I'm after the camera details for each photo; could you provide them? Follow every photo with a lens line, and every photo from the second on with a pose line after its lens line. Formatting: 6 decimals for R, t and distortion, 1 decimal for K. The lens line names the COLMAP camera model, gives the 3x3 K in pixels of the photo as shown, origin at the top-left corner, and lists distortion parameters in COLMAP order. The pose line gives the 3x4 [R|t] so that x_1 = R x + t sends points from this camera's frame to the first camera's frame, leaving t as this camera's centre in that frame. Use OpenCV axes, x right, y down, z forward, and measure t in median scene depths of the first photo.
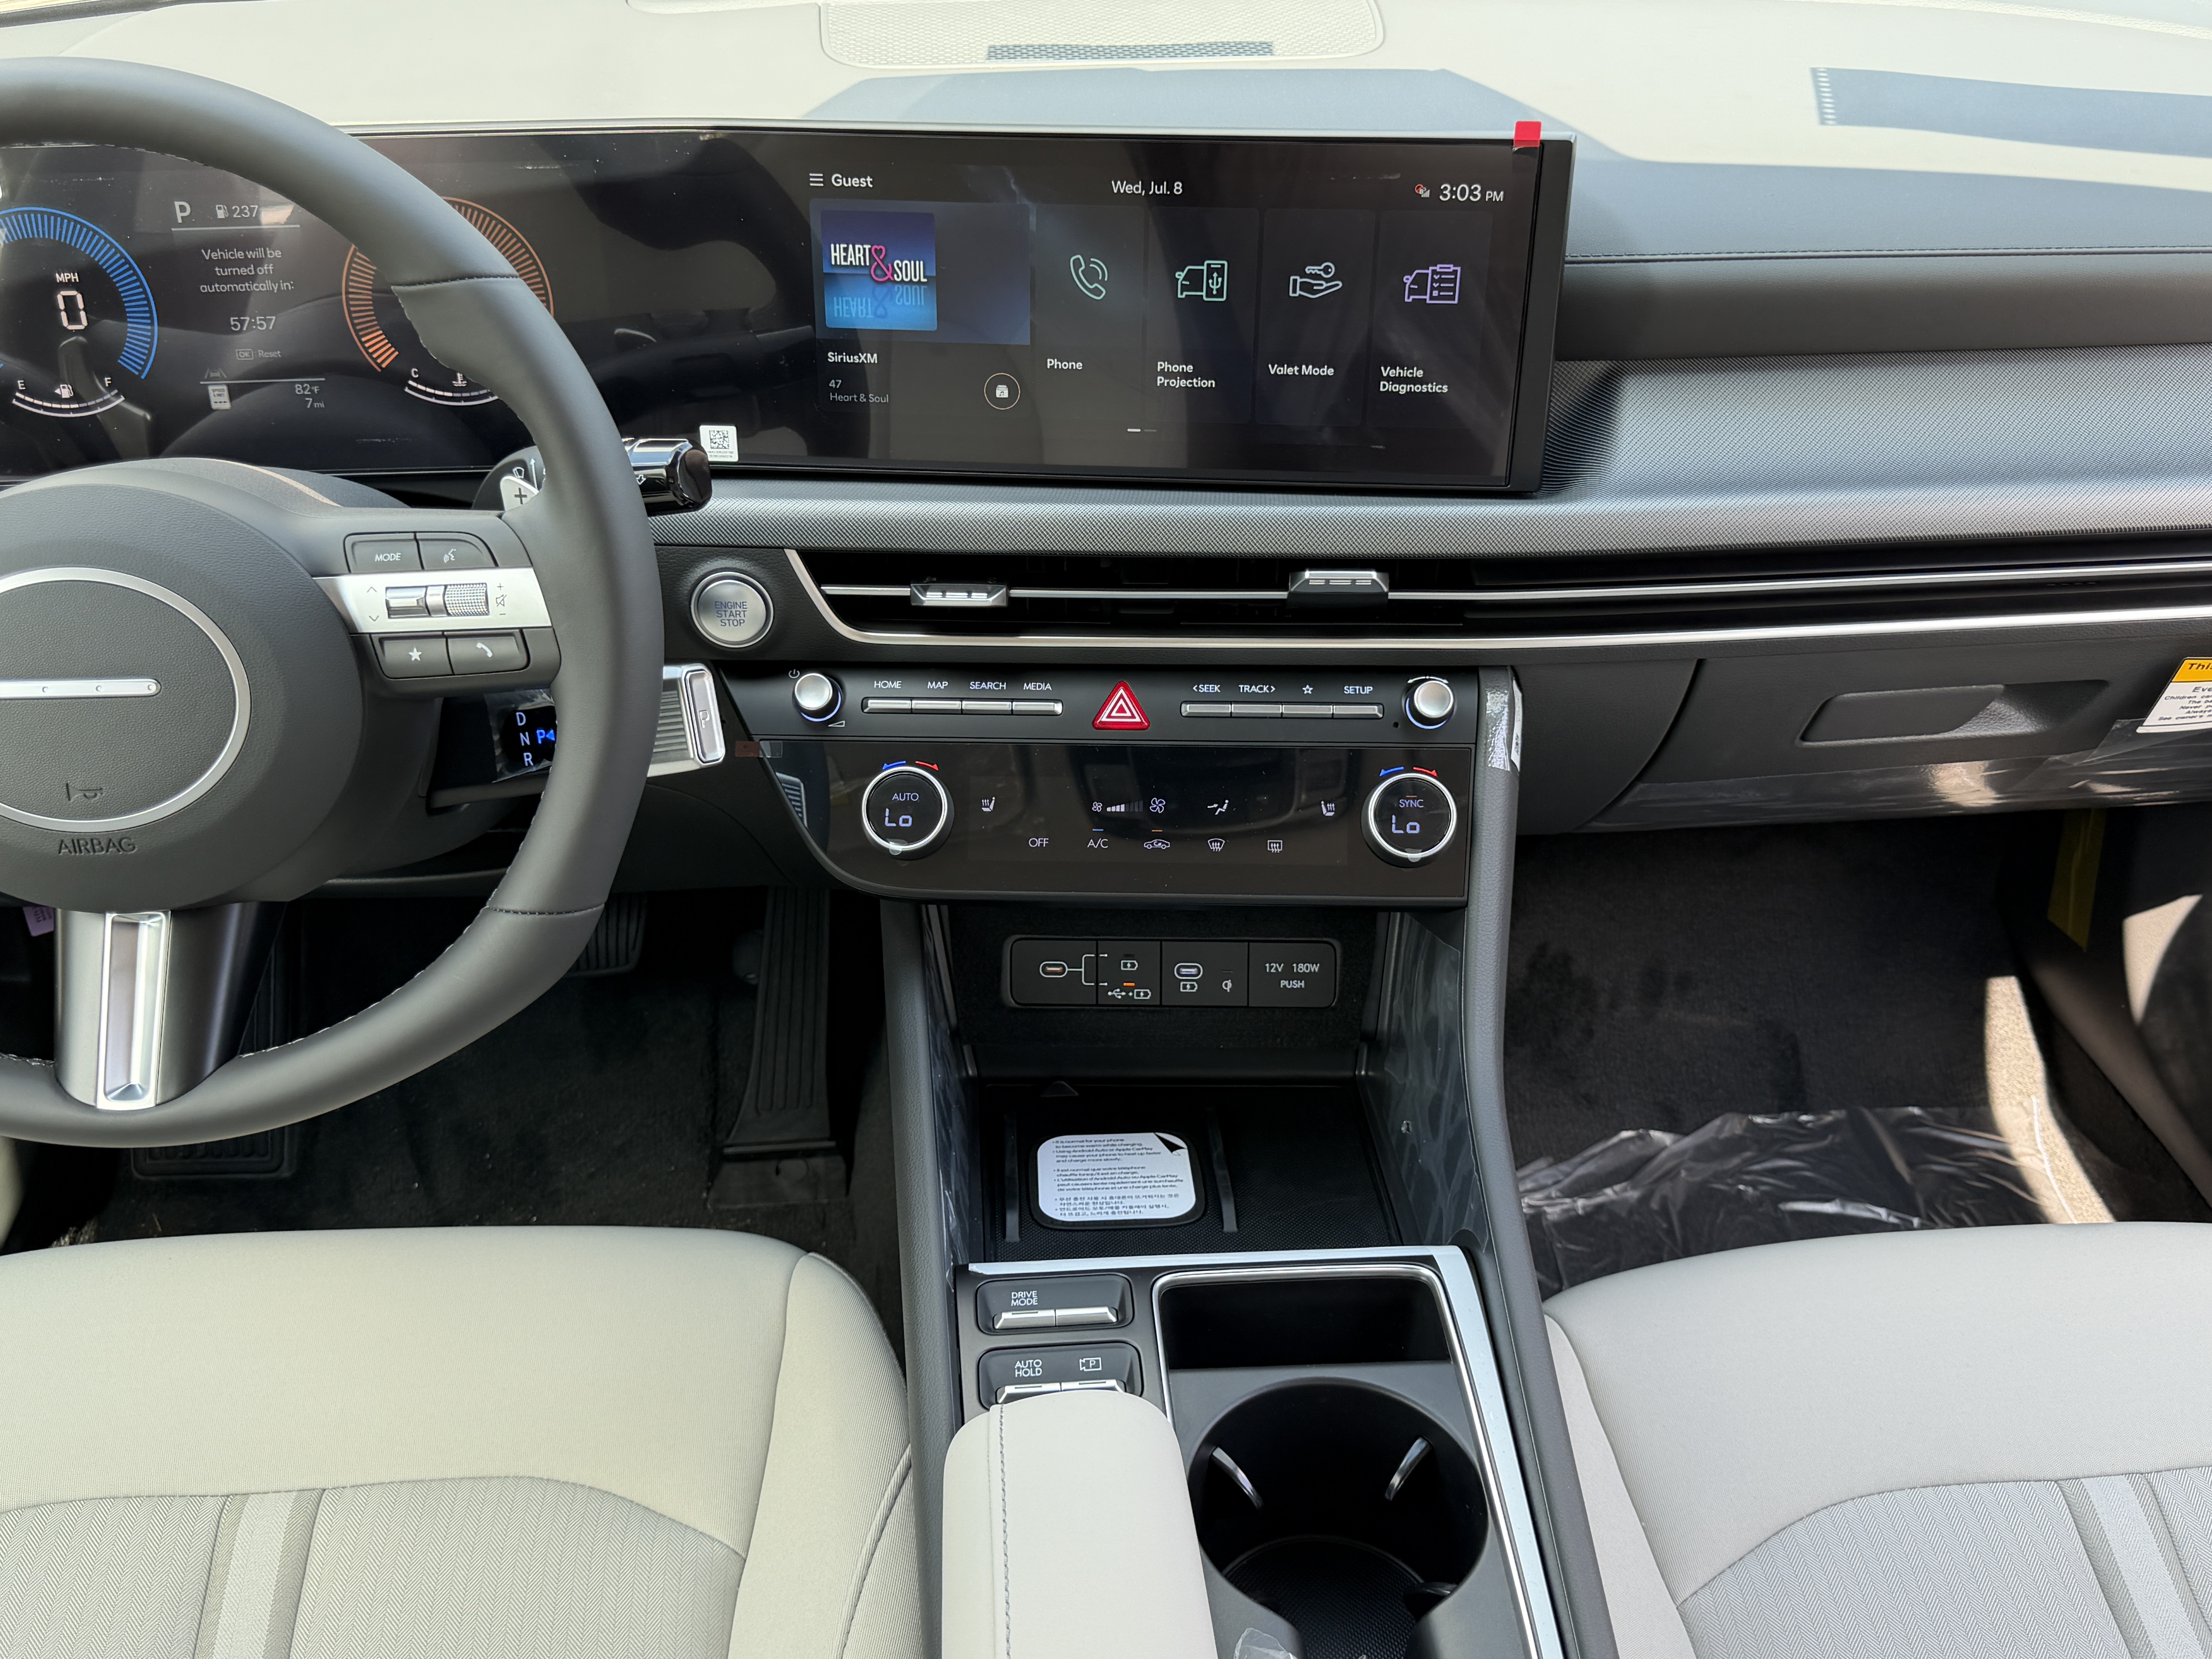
lens RADIAL K [[2037.1, 0, 1106.5], [0, 2037.1, 822.4], [0, 0, 1]] dist [0.167366, -0.369724]
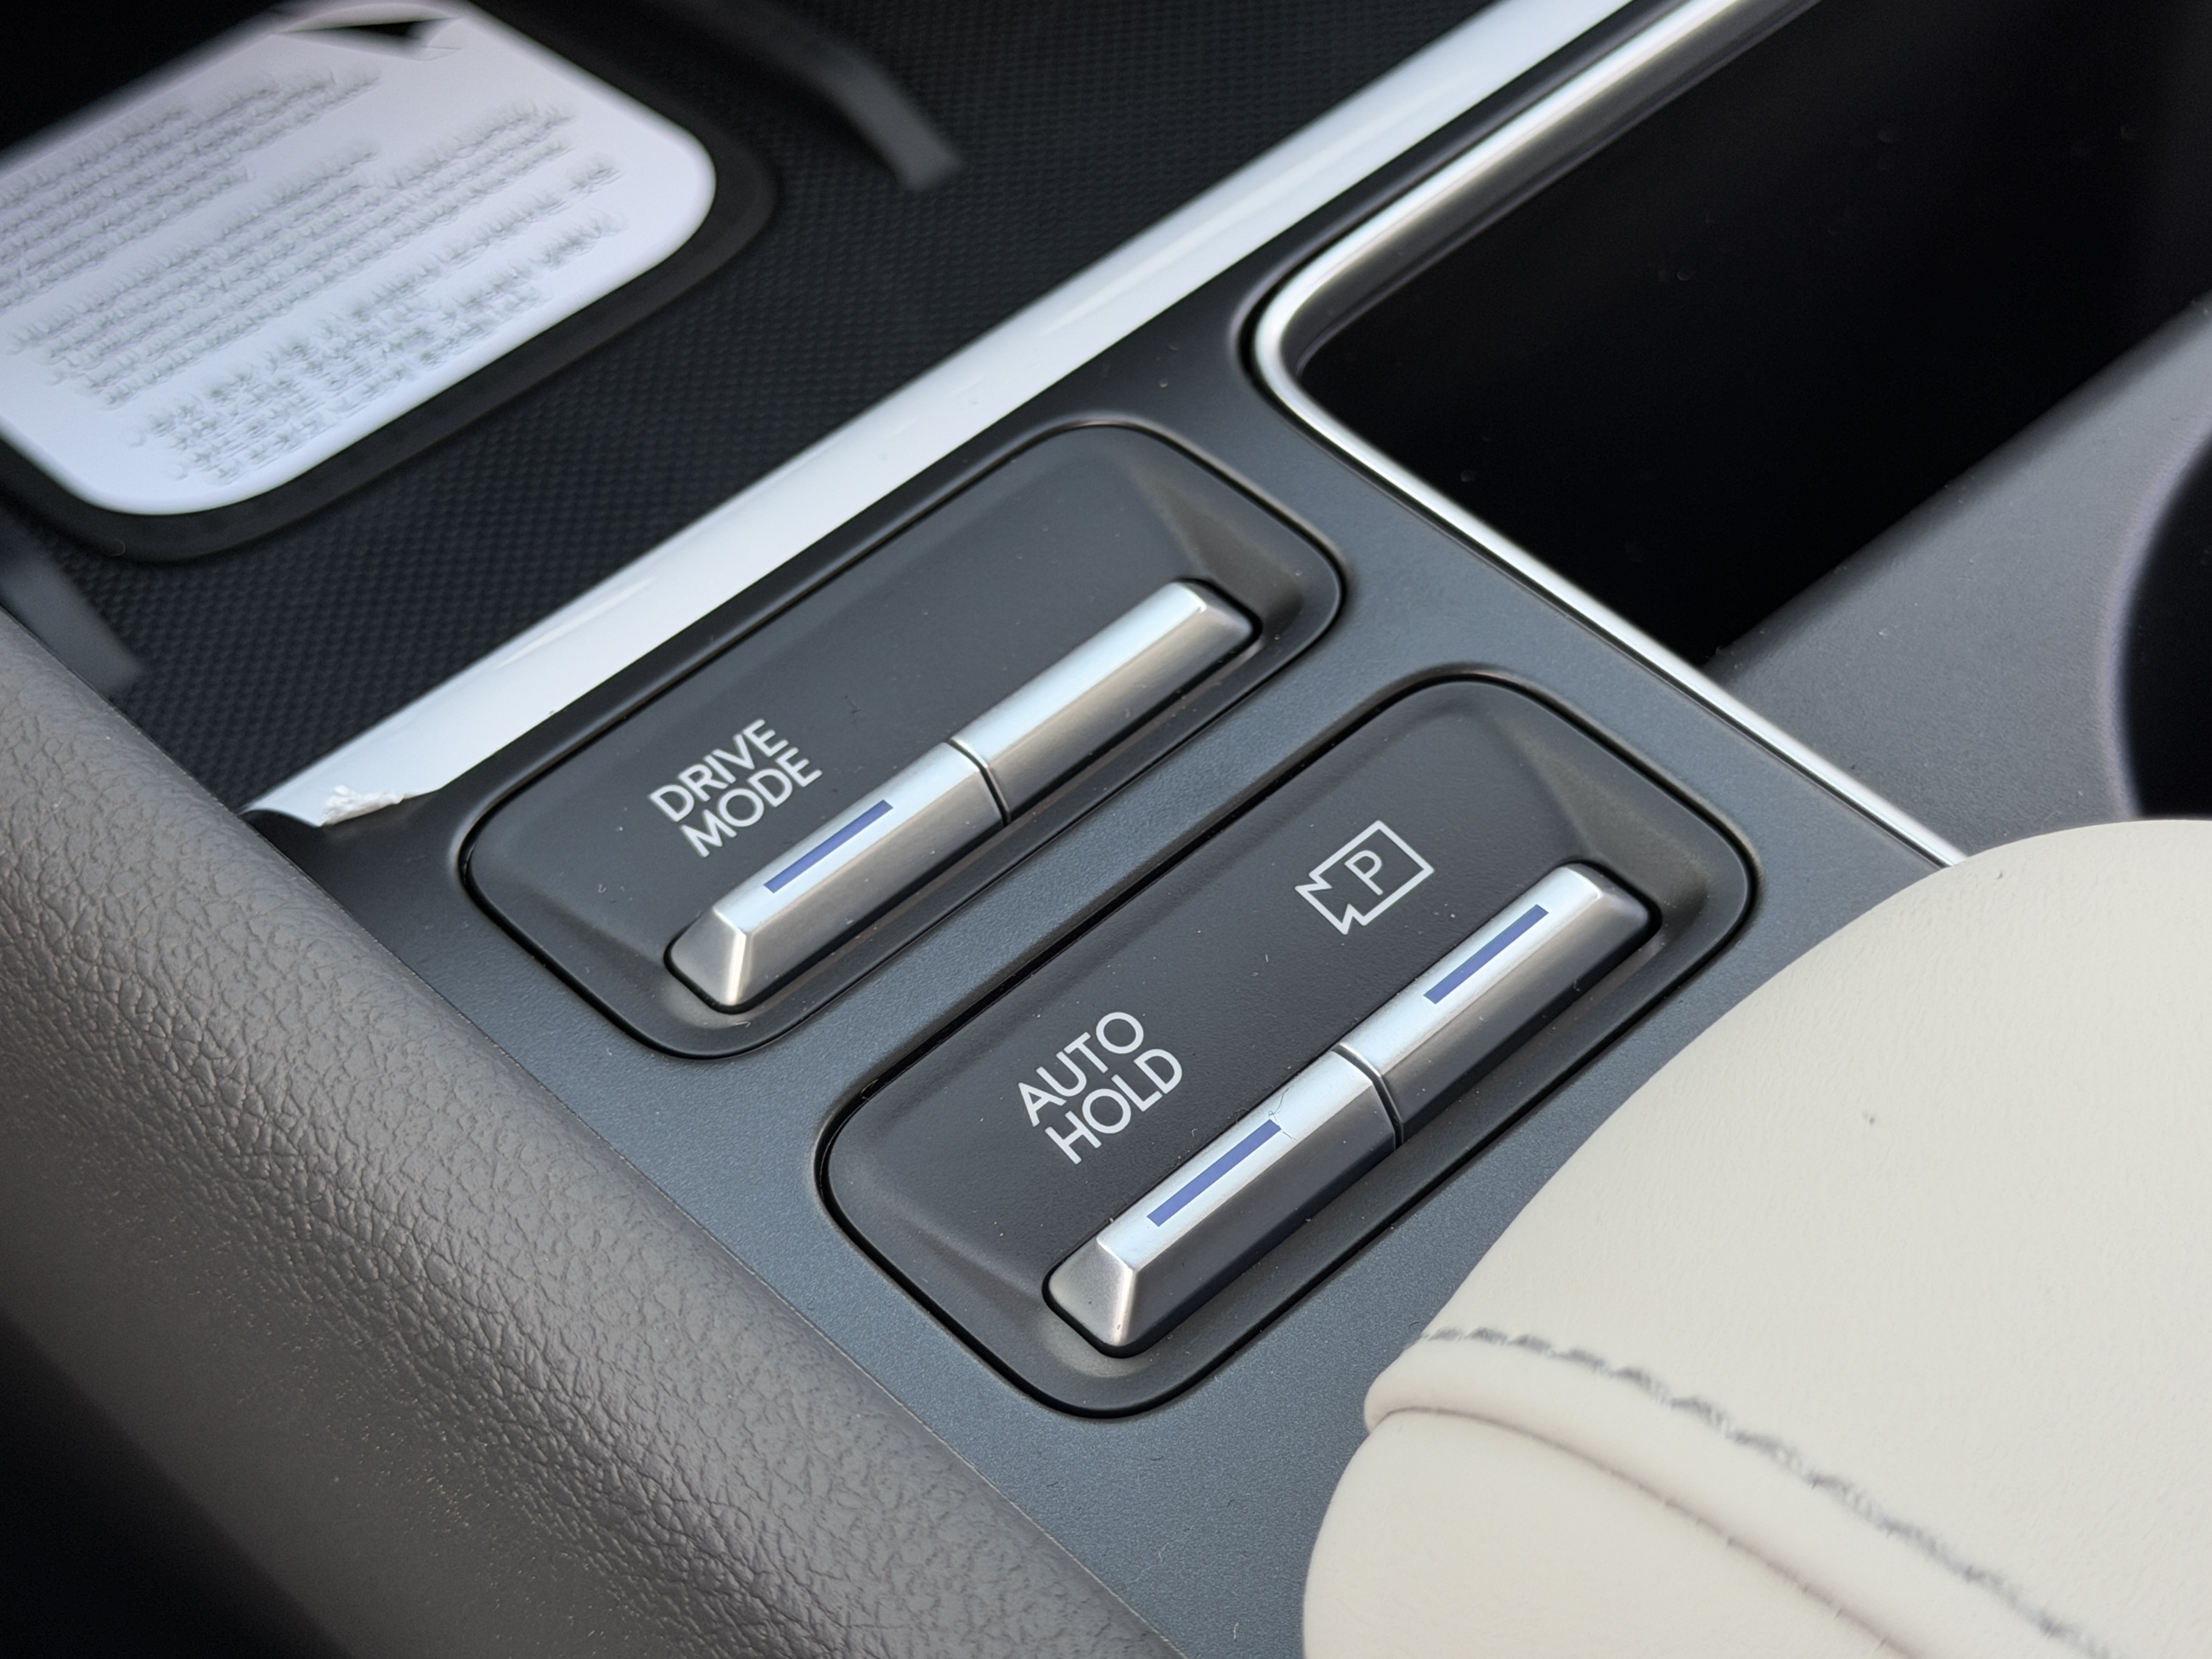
lens RADIAL K [[4174.4, 0, 1115.3], [0, 4174.4, 761.6], [0, 0, 1]] dist [0.107508, 0.222472]
pose [[0.782220, -0.499270, 0.372641, -0.131908], [0.382289, 0.856948, 0.345680, 0.109853], [-0.491922, -0.127941, 0.861188, 0.621044]]
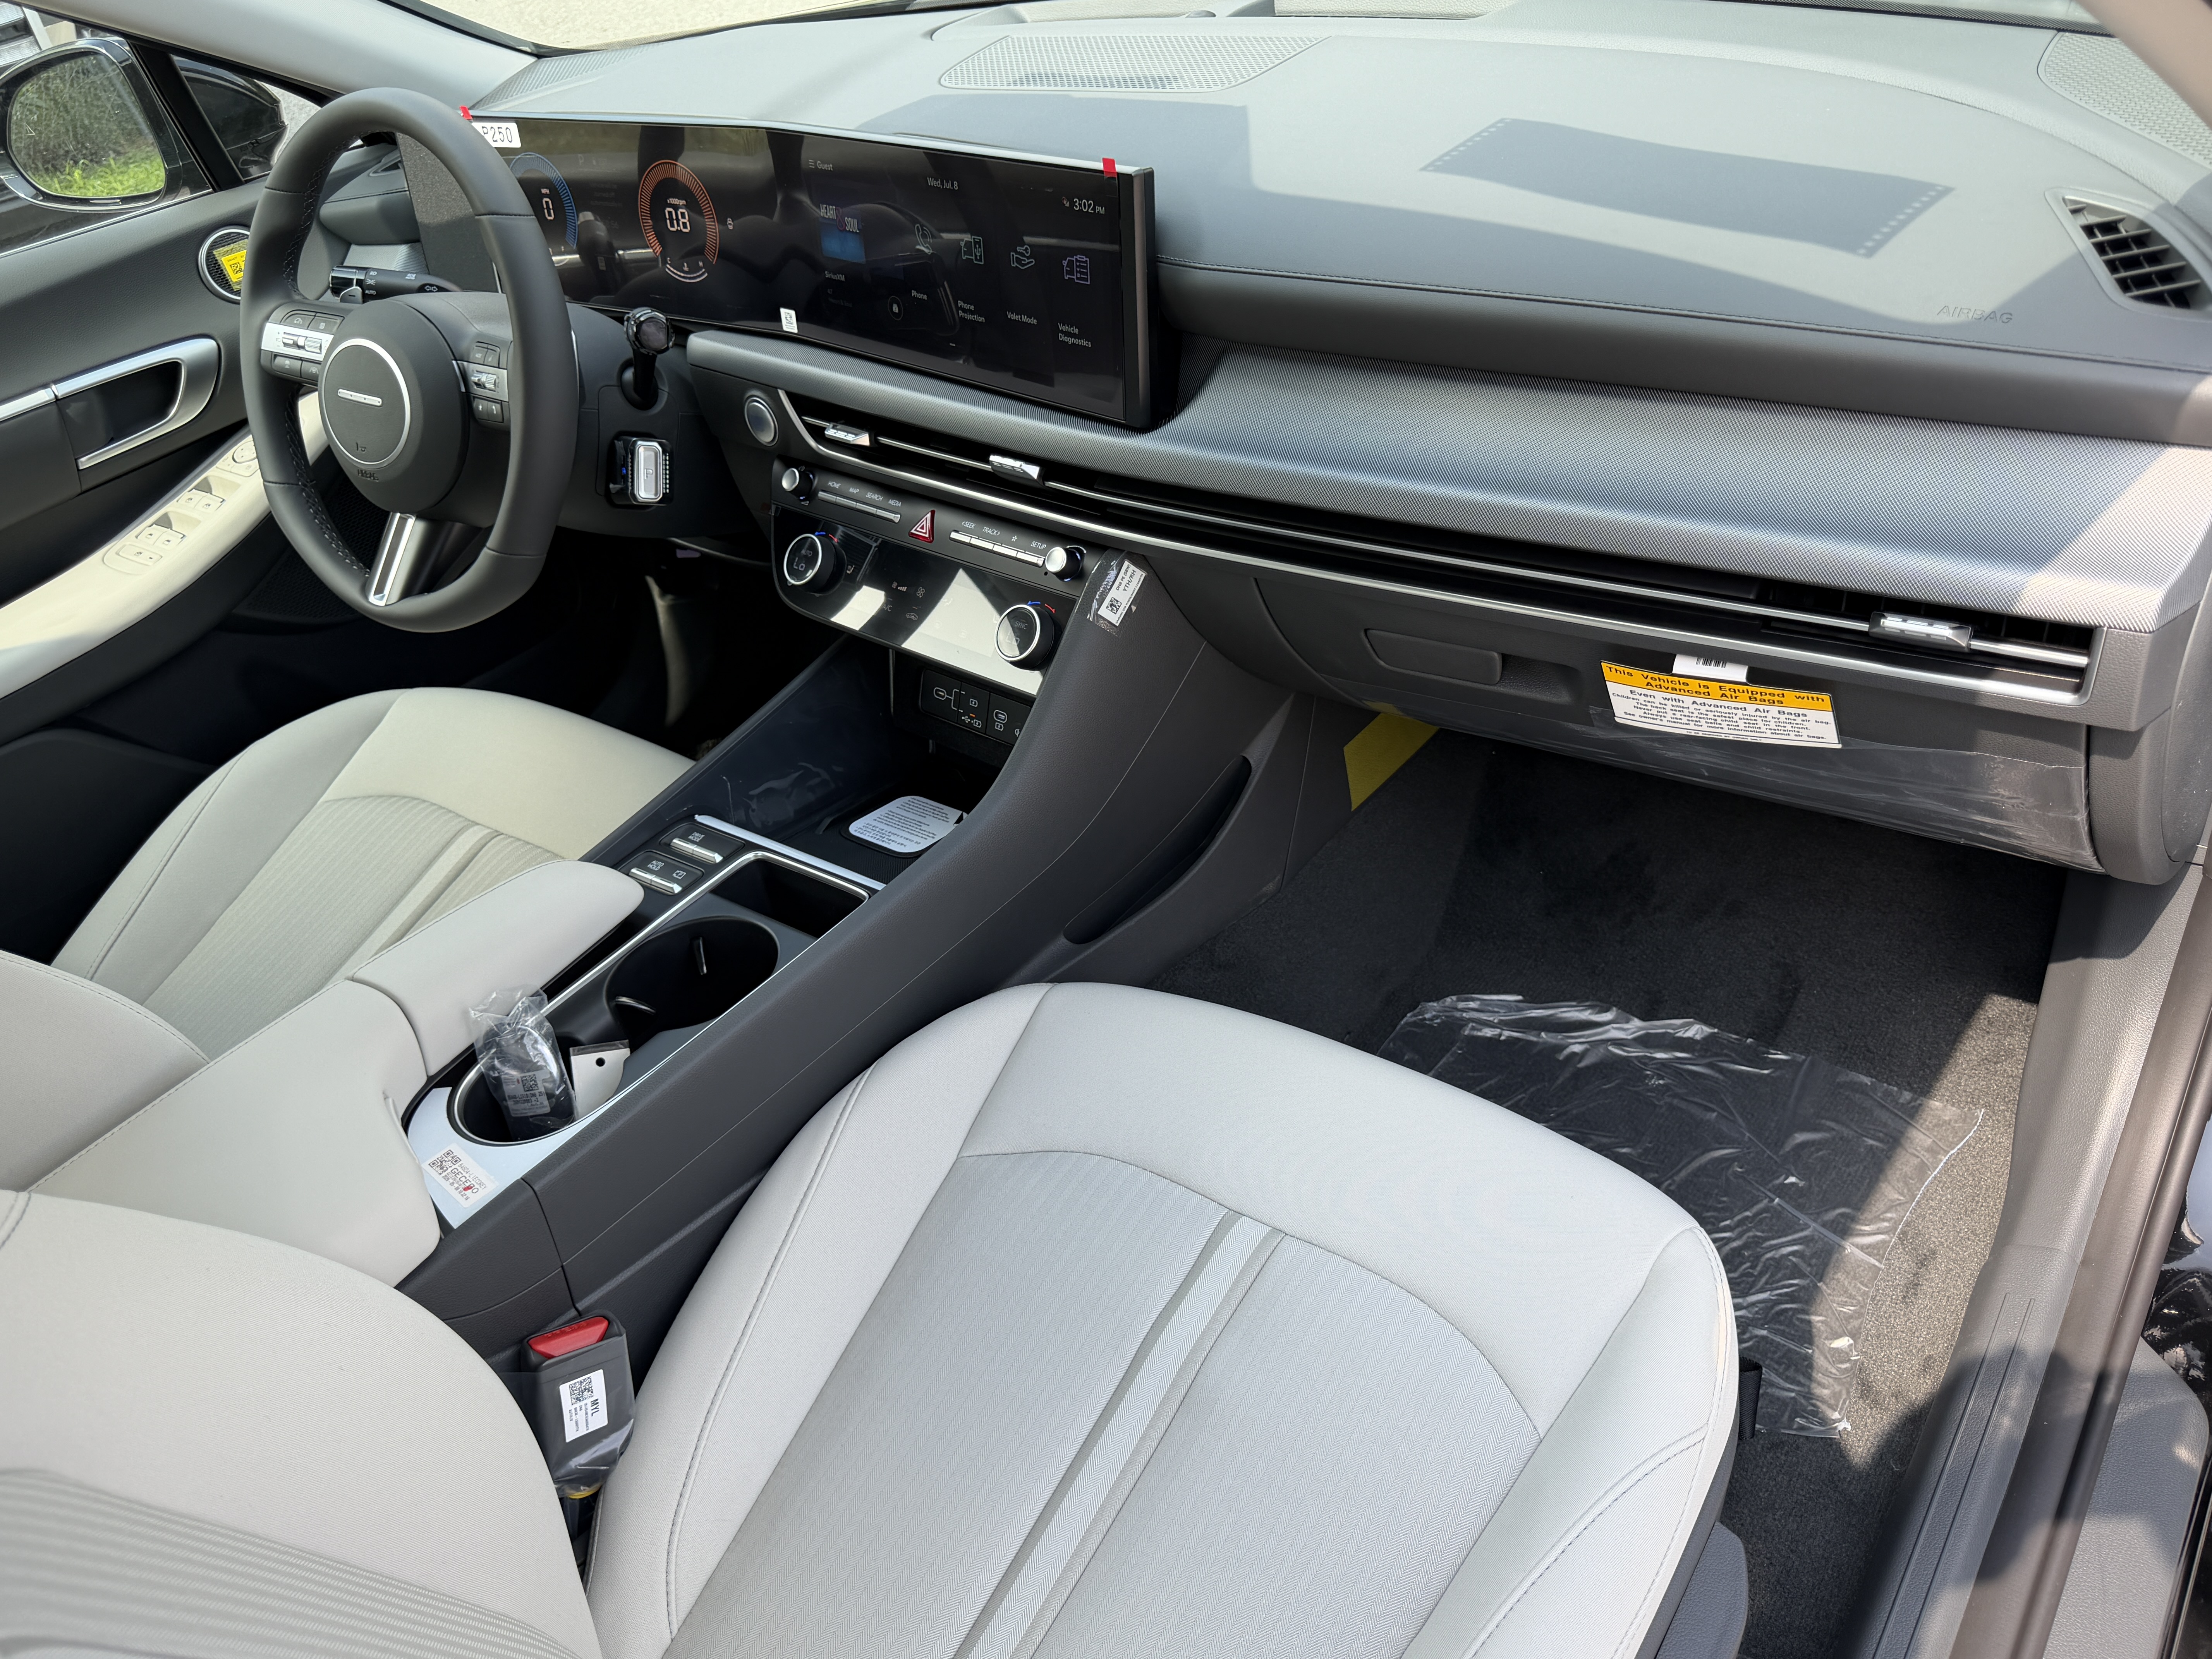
lens RADIAL K [[1692.5, 0, 1106.0], [0, 1692.5, 829.5], [0, 0, 1]] dist [0.150287, -0.288886]
pose [[0.751541, 0.293916, -0.590592, 0.976449], [-0.224268, 0.955773, 0.190269, -0.116776], [0.620395, -0.010544, 0.784218, 0.068894]]
